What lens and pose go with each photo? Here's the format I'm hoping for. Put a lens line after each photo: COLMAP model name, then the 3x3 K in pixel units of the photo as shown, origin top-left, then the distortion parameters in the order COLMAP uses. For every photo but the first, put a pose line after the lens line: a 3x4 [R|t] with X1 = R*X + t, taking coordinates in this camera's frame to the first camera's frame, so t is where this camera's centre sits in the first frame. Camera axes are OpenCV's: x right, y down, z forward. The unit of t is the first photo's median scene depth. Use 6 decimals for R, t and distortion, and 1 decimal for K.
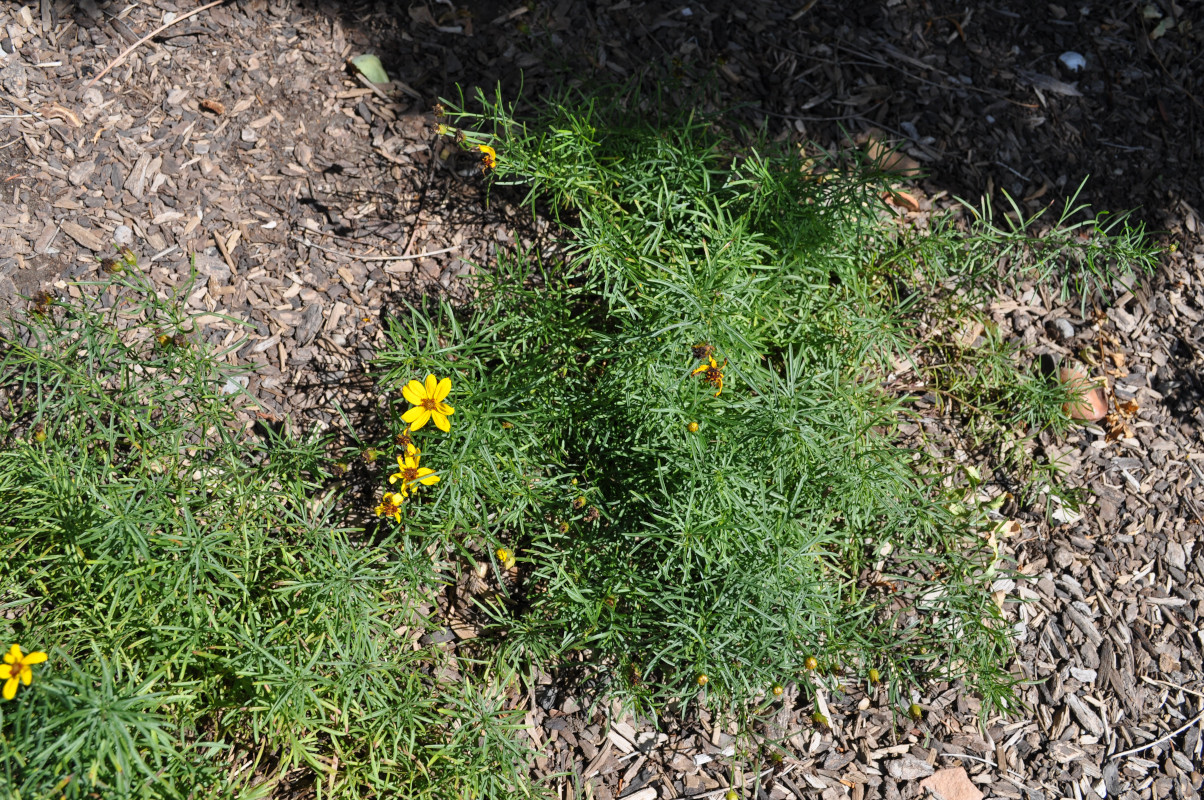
lens RADIAL K [[1257.2, 0, 602.0], [0, 1257.2, 400.0], [0, 0, 1]] dist [-0.013201, -0.025118]
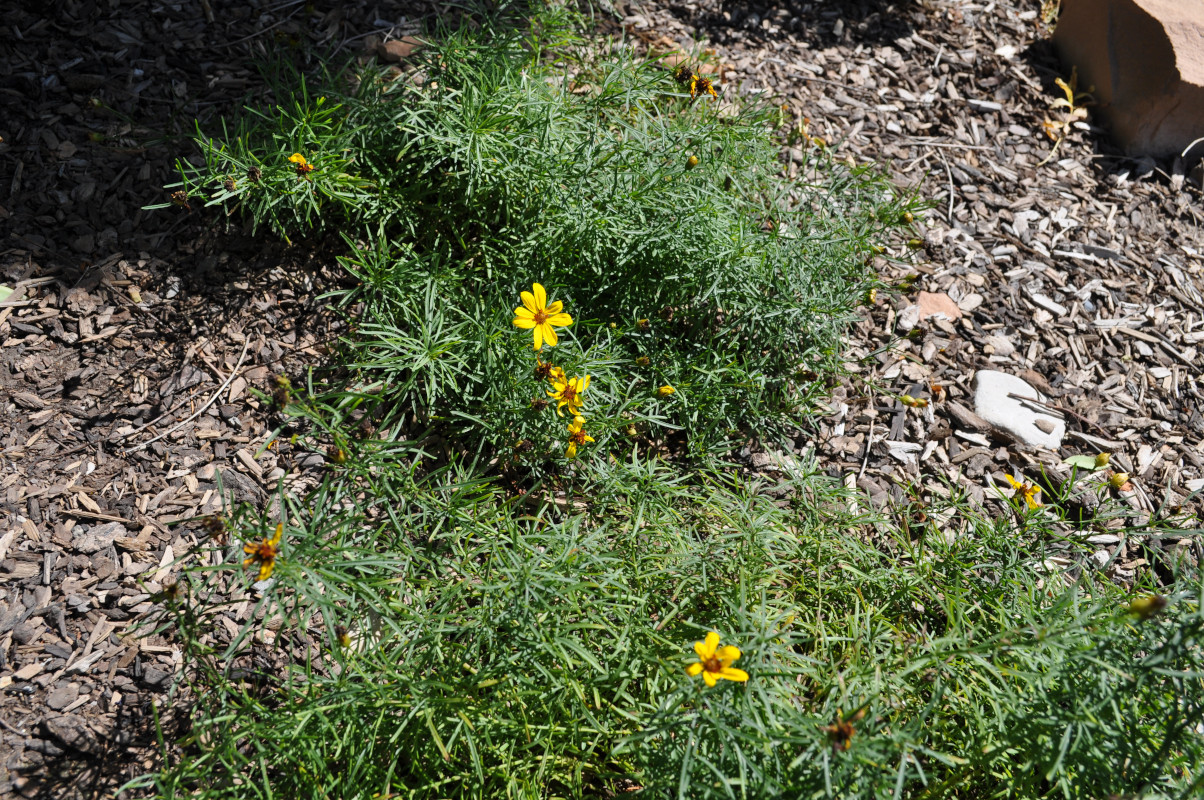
lens RADIAL K [[1257.2, 0, 602.0], [0, 1257.2, 400.0], [0, 0, 1]] dist [-0.013201, -0.025118]
pose [[0.493822, -0.693620, 0.524433, -0.521593], [0.732793, 0.656635, 0.178451, -0.072654], [-0.468139, 0.296178, 0.832541, 0.152523]]
